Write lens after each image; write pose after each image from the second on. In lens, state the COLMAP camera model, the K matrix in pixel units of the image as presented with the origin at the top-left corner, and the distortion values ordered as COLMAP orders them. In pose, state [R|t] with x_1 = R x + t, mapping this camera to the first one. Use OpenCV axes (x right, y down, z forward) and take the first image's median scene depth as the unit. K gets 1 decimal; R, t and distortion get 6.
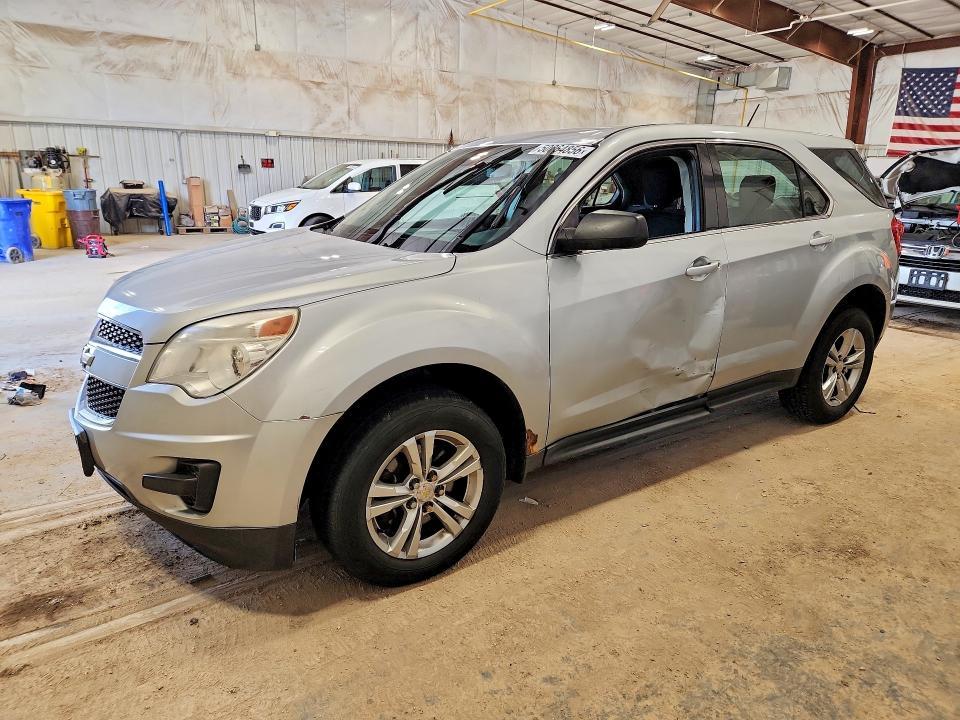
lens RADIAL K [[651.3, 0, 480.0], [0, 651.3, 360.0], [0, 0, 1]] dist [0.052258, -0.040262]
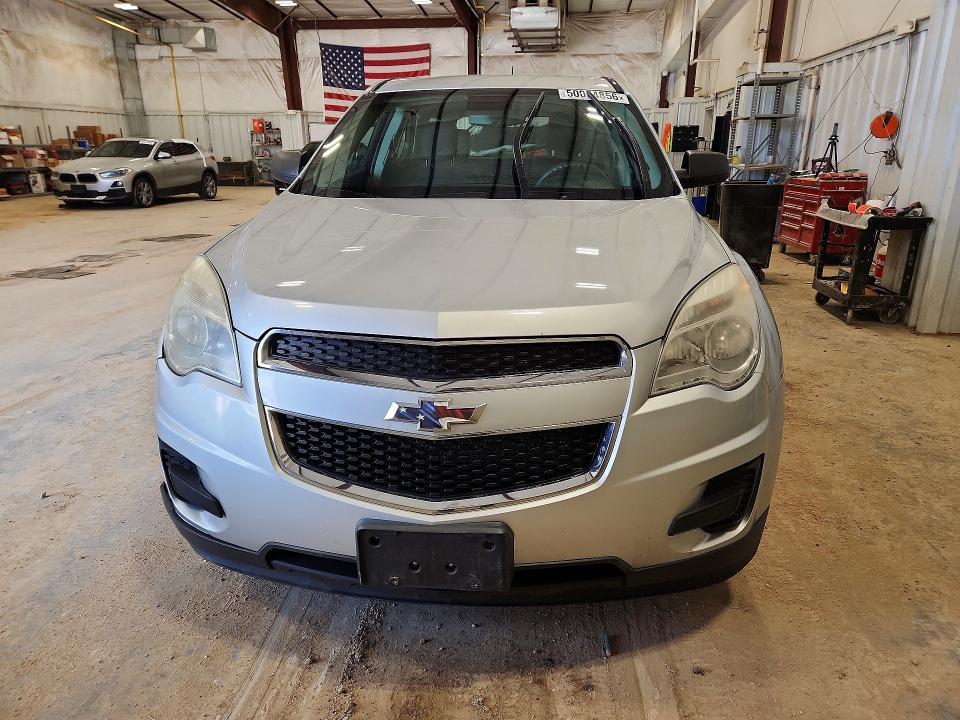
lens RADIAL K [[651.3, 0, 480.0], [0, 651.3, 360.0], [0, 0, 1]] dist [0.052258, -0.040262]
pose [[0.628946, -0.253238, 0.735049, -0.147297], [0.217774, 0.964999, 0.146121, -0.021341], [-0.746325, 0.068173, 0.662081, 0.082291]]
